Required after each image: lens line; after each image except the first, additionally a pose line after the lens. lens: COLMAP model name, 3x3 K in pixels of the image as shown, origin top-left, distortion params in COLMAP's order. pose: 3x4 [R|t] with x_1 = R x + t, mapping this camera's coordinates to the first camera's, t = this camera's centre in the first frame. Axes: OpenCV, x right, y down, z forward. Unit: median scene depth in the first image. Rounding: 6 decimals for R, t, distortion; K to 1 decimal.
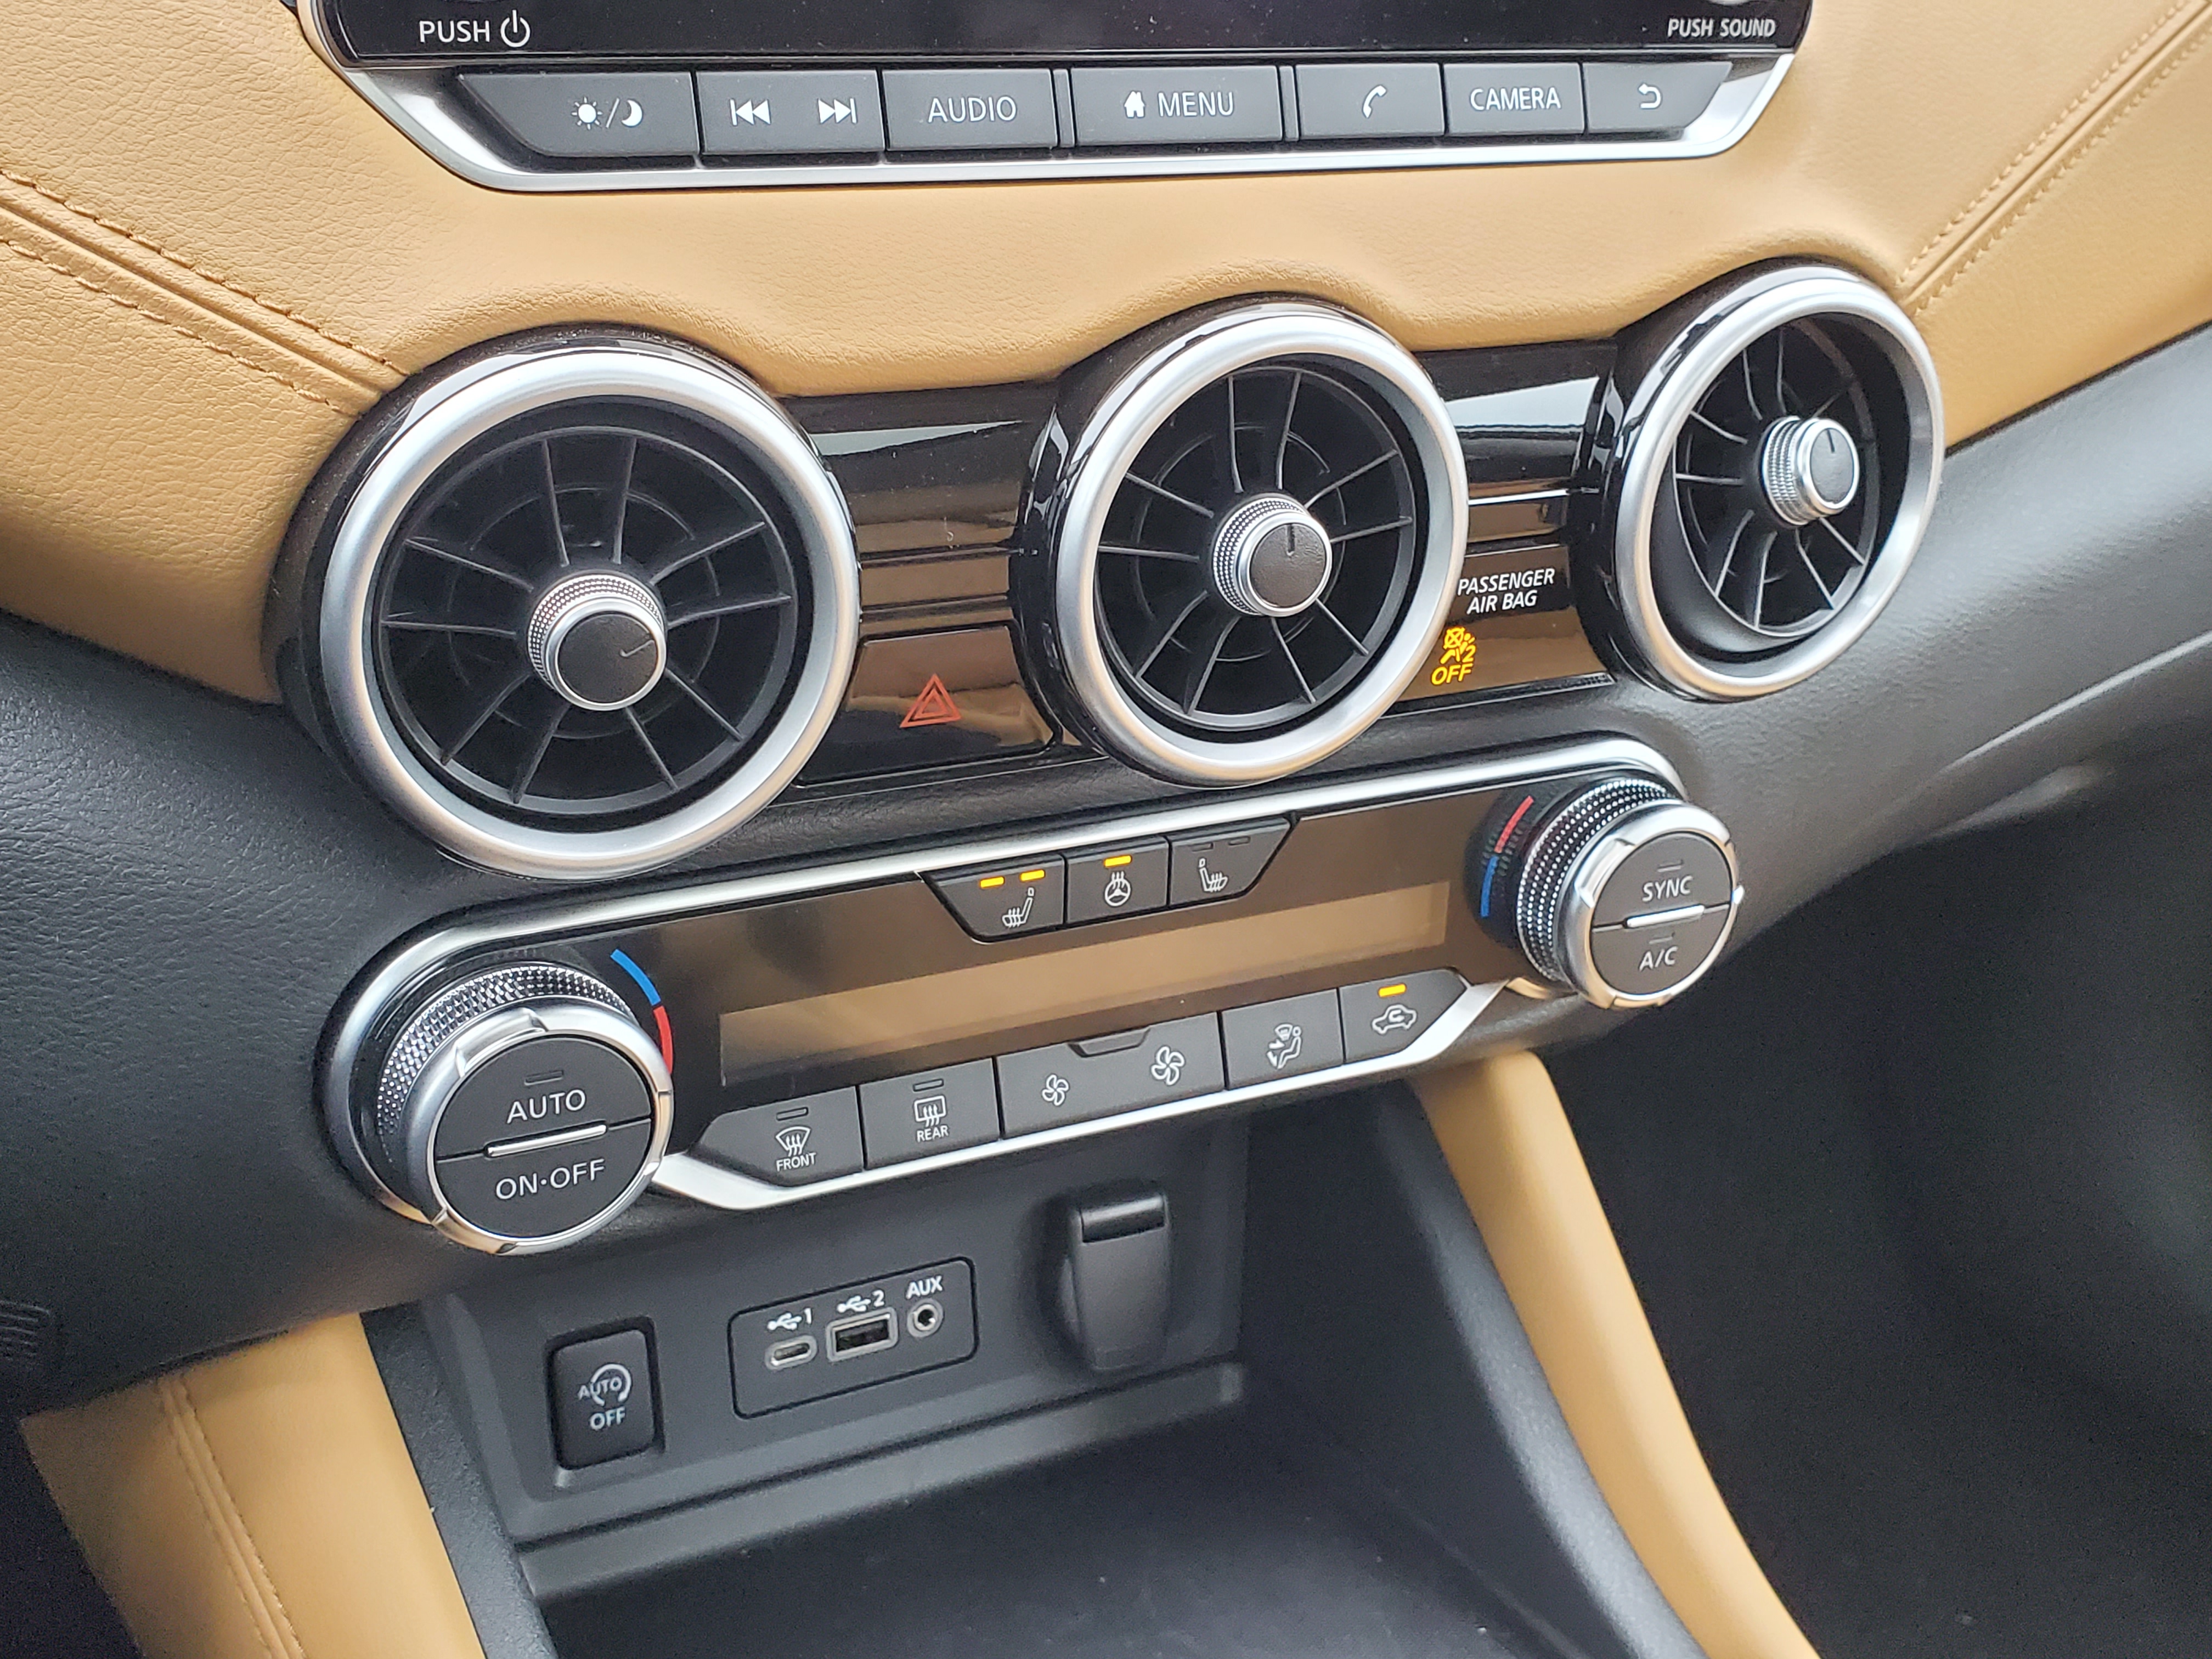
lens RADIAL K [[2450.4, 0, 1076.6], [0, 2450.4, 823.5], [0, 0, 1]] dist [0.286275, -1.173944]
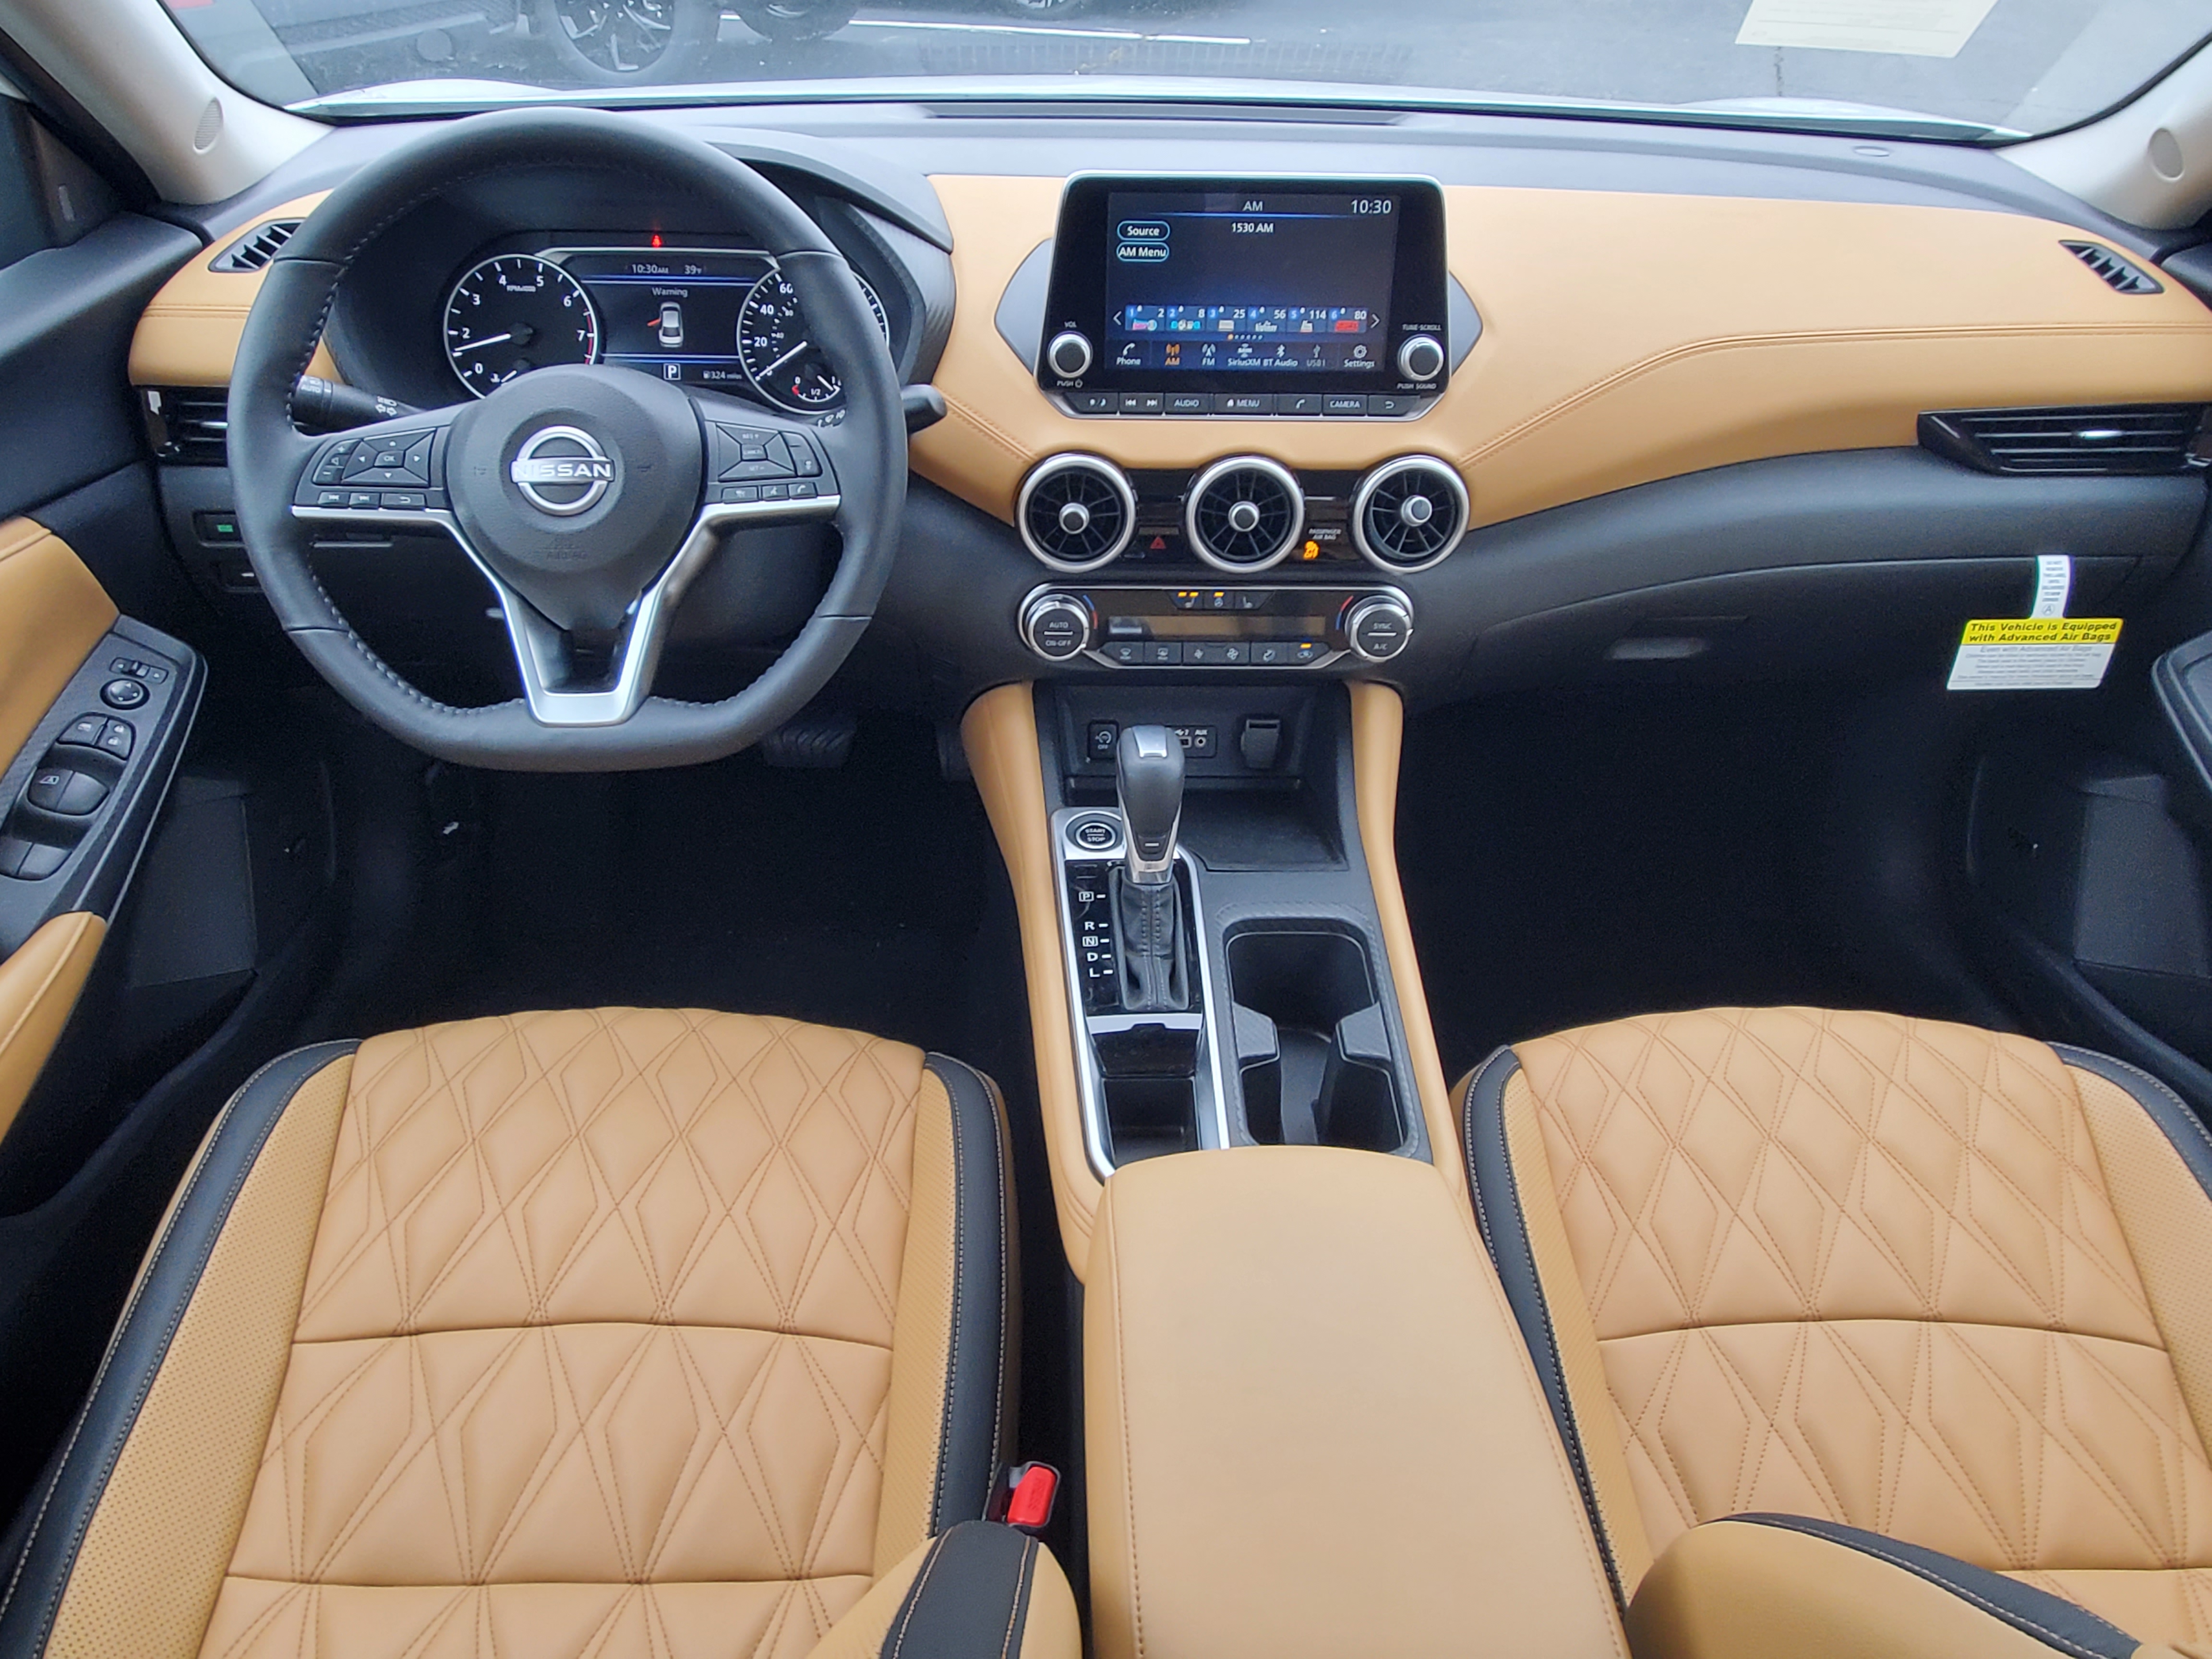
lens RADIAL K [[1714.7, 0, 1071.6], [0, 1714.7, 832.3], [0, 0, 1]] dist [-0.006931, 0.009772]
pose [[0.904443, 0.171693, -0.390517, 0.866724], [-0.142936, 0.984483, 0.101793, 0.132954], [0.401935, -0.036247, 0.914951, -1.464880]]
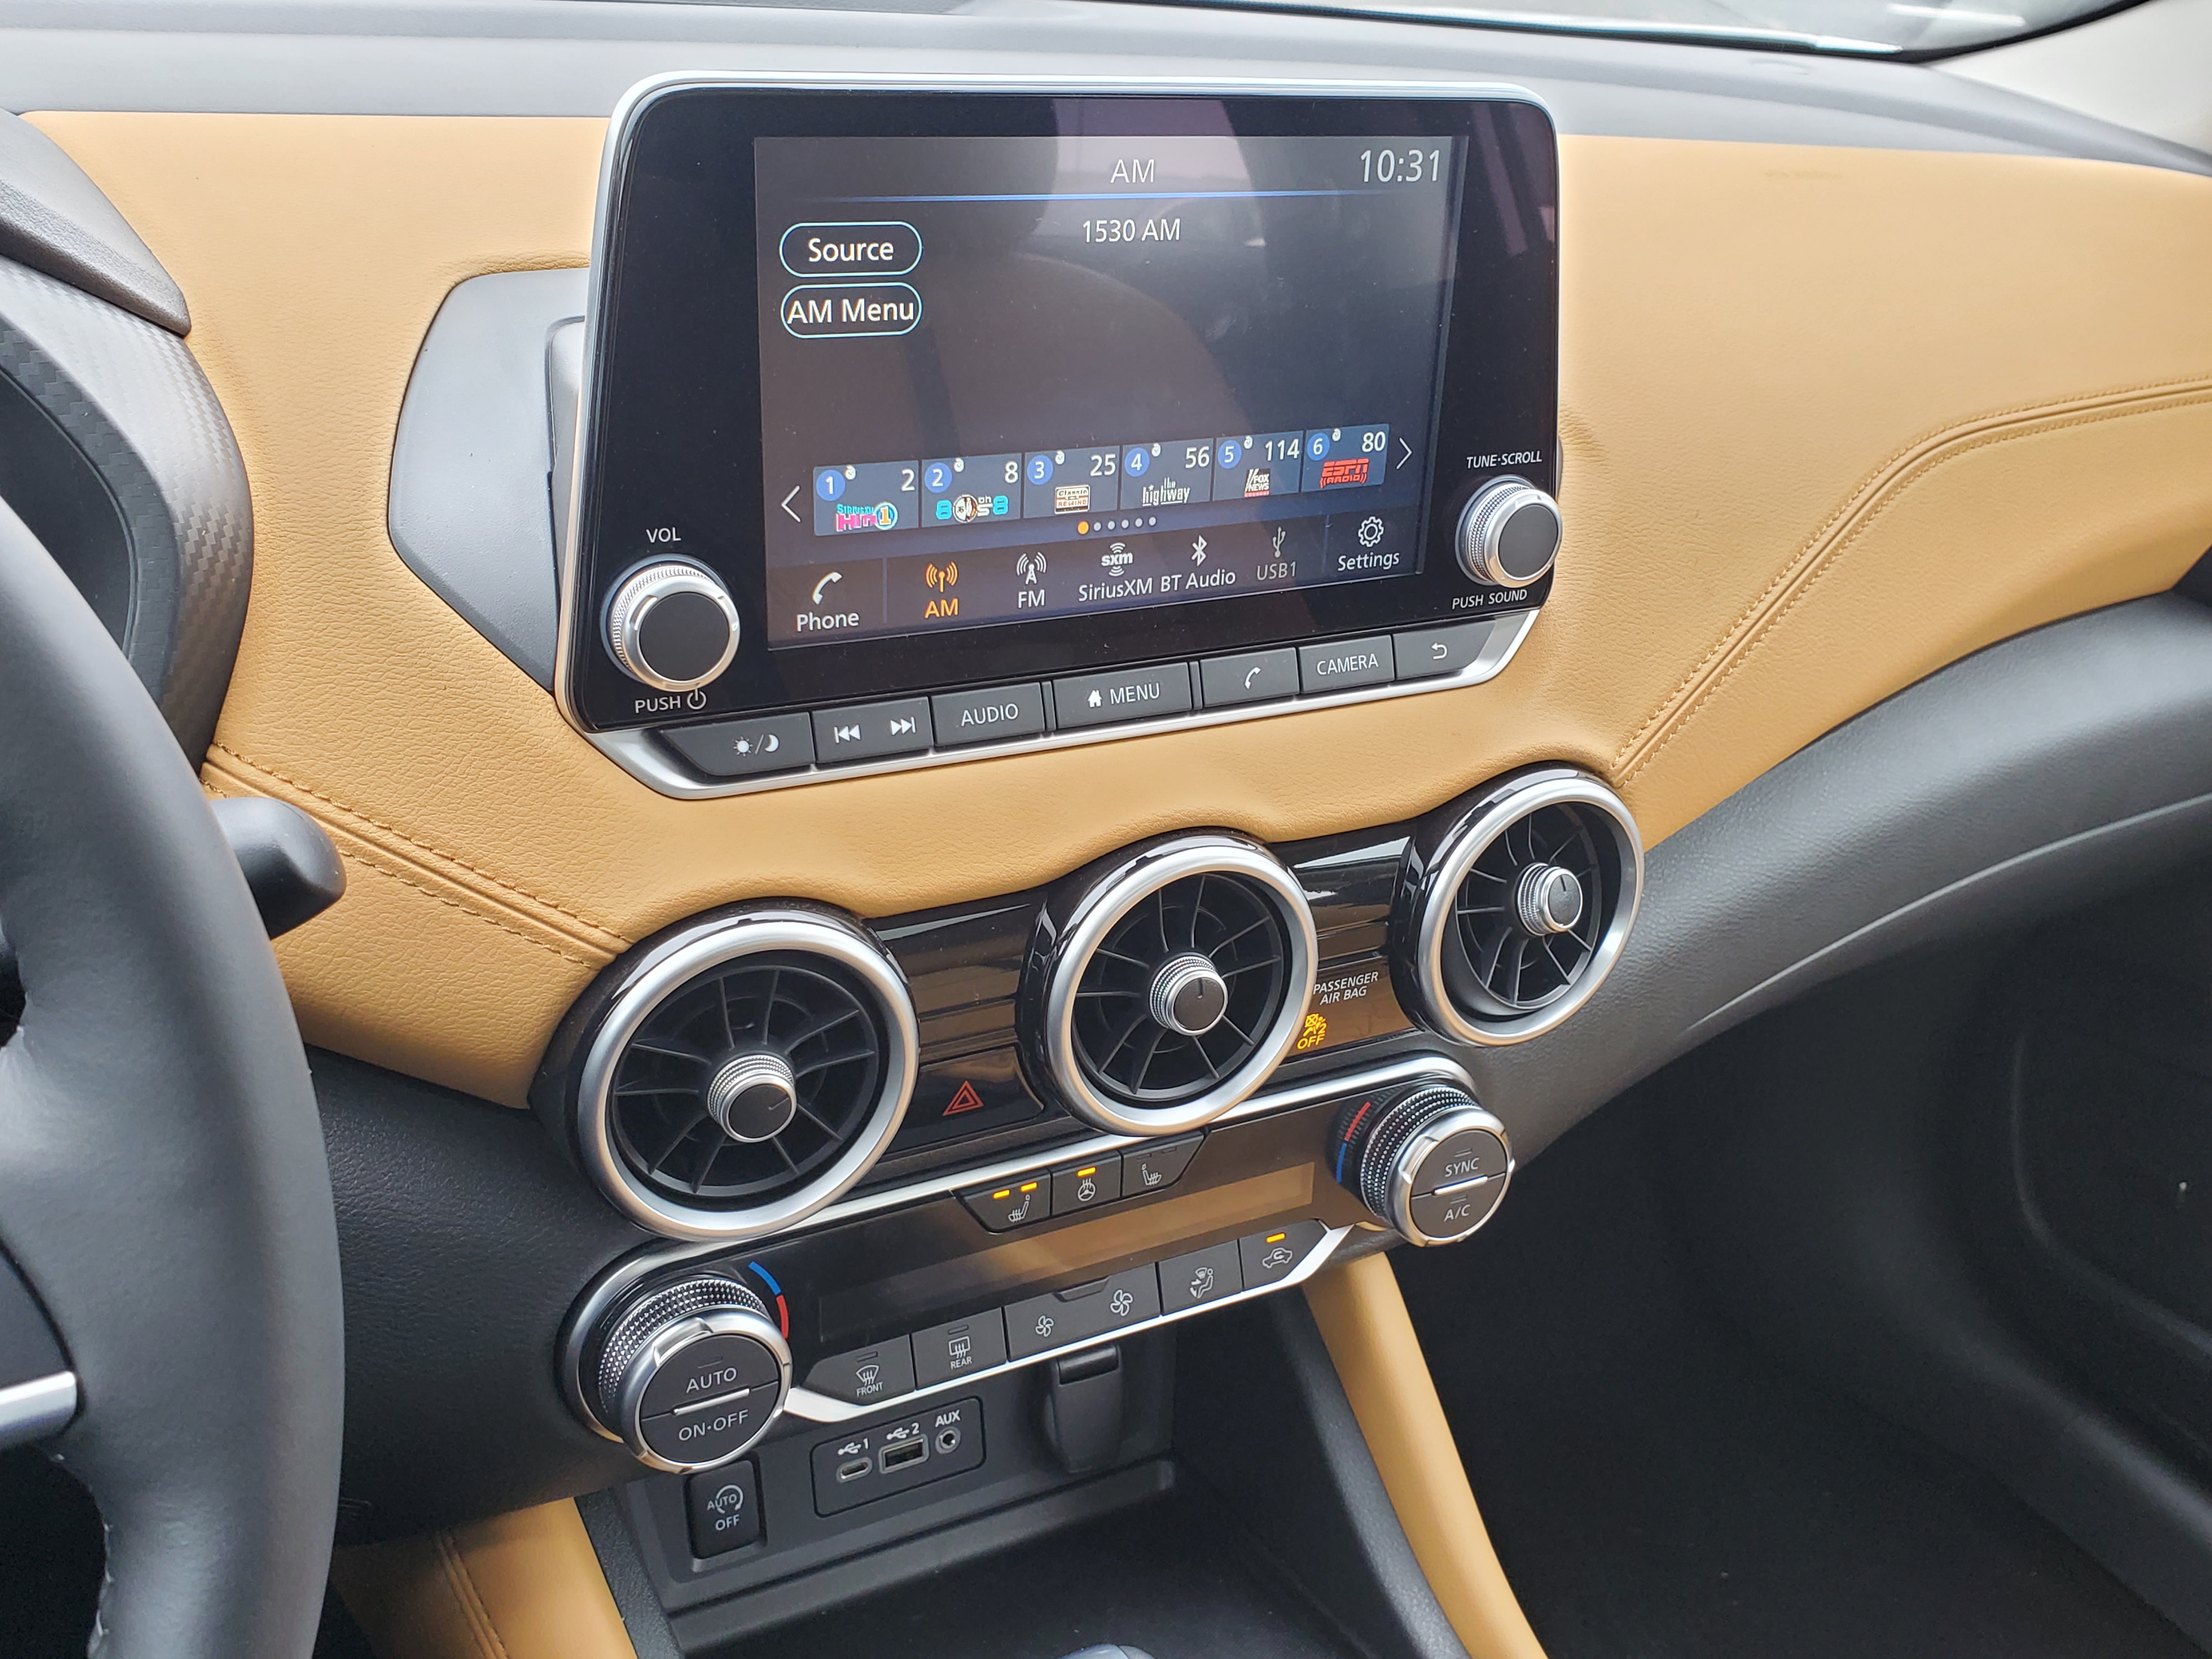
lens RADIAL K [[2063.9, 0, 1071.9], [0, 2063.9, 818.4], [0, 0, 1]] dist [0.240445, -0.891507]
pose [[0.999812, -0.007232, 0.017997, -0.012148], [0.007232, 0.999974, 0.000081, -0.185959], [-0.017997, 0.000049, 0.999838, -0.229570]]
